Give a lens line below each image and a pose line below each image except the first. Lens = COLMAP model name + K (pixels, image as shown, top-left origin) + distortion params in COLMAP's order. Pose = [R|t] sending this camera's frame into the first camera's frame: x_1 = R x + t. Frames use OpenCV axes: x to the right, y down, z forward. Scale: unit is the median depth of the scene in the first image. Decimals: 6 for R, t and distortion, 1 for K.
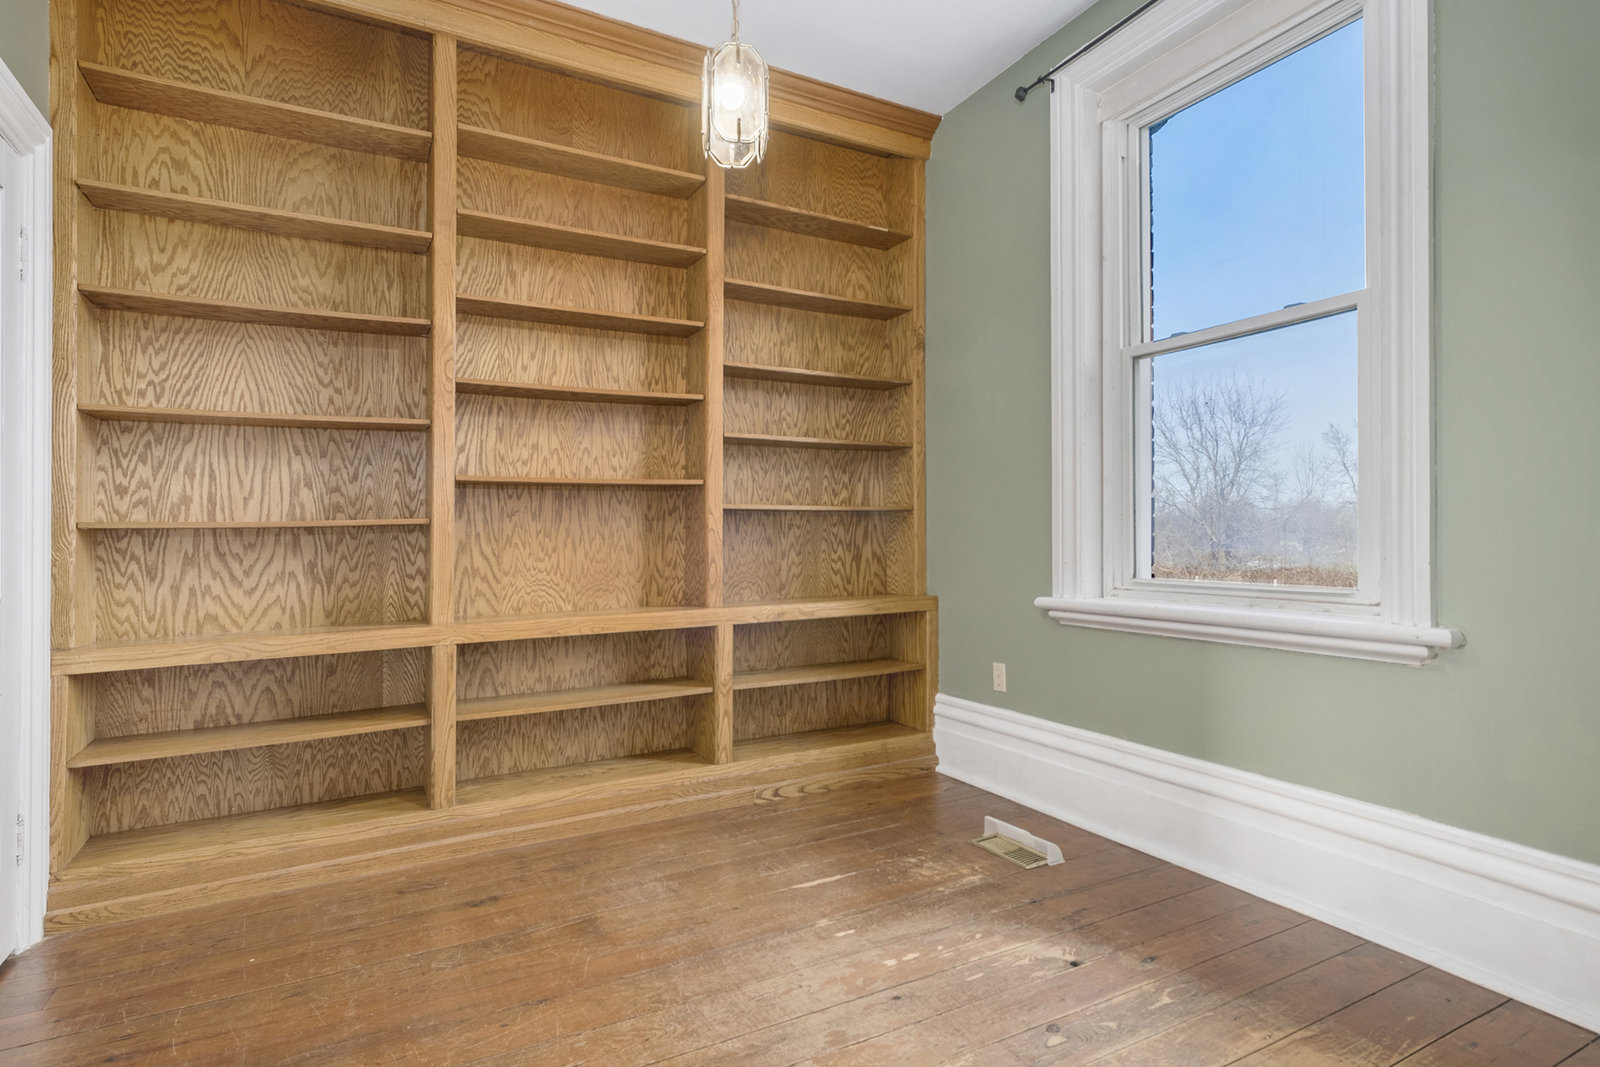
lens RADIAL K [[817.3, 0, 800.0], [0, 817.3, 533.5], [0, 0, 1]] dist [0.000171, 0.000402]
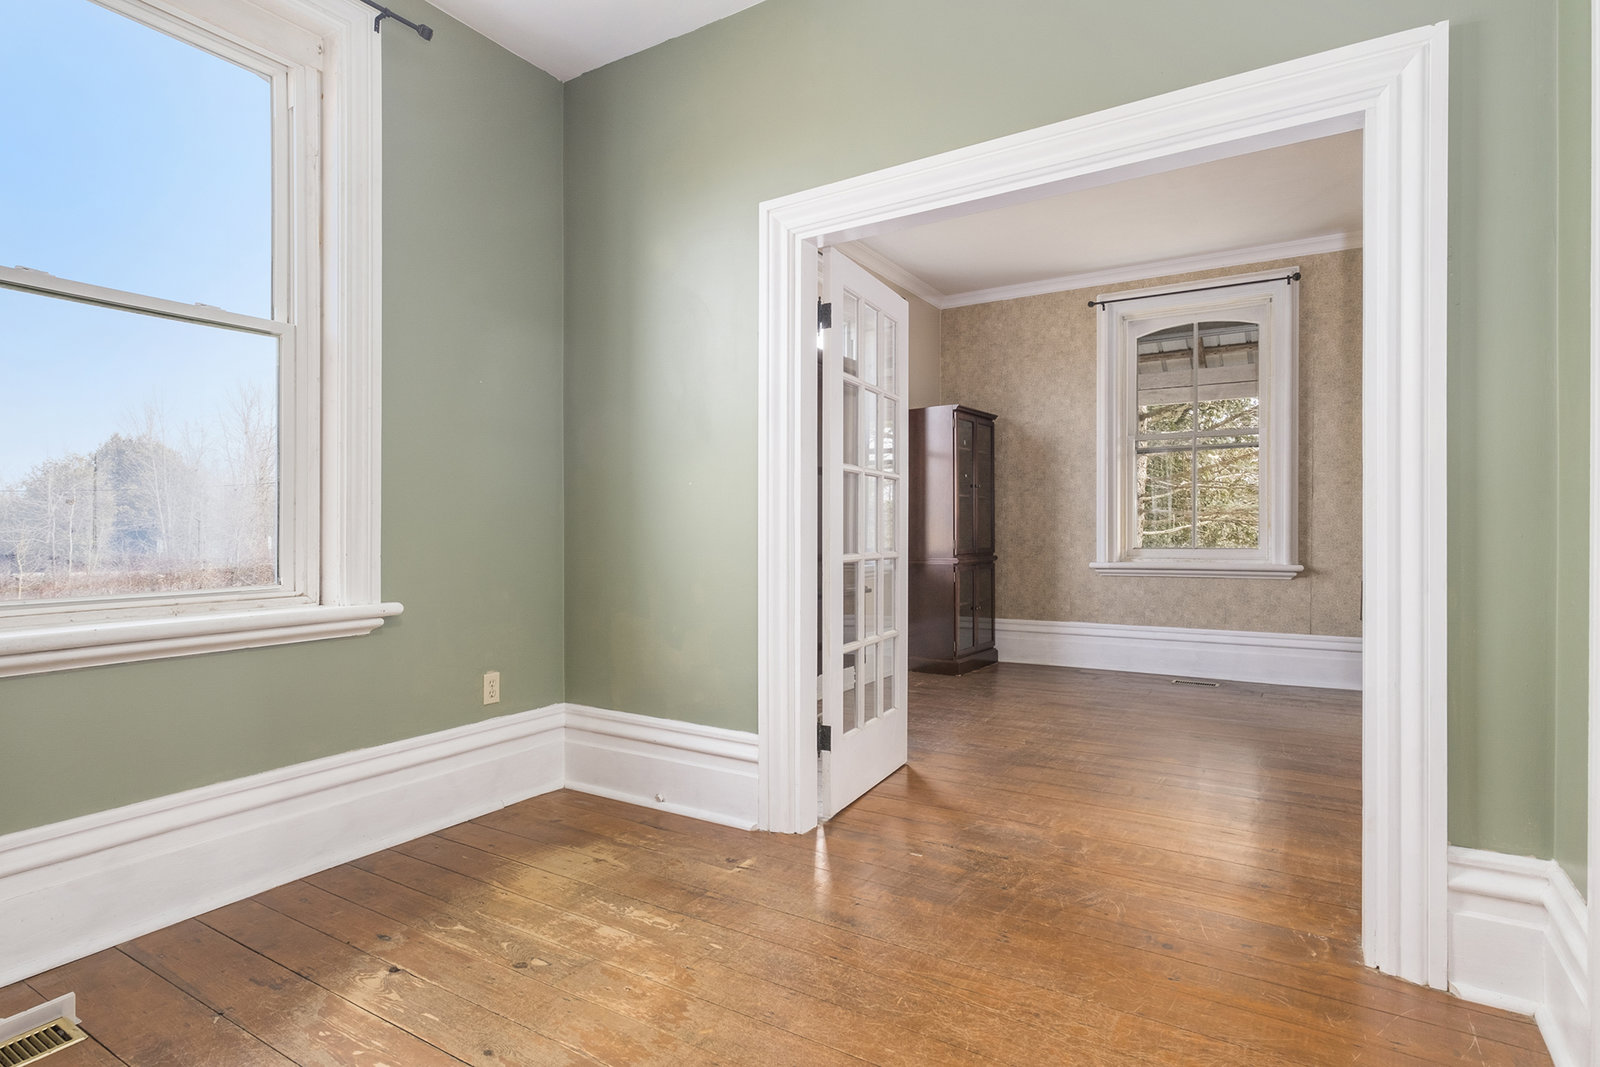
lens RADIAL K [[839.9, 0, 801.0], [0, 839.9, 552.3], [0, 0, 1]] dist [0.000118, -0.000163]
pose [[-0.502443, -0.014057, 0.864496, -0.793041], [0.002775, 0.999836, 0.017871, 0.006199], [-0.864606, 0.011378, -0.502321, 1.101178]]
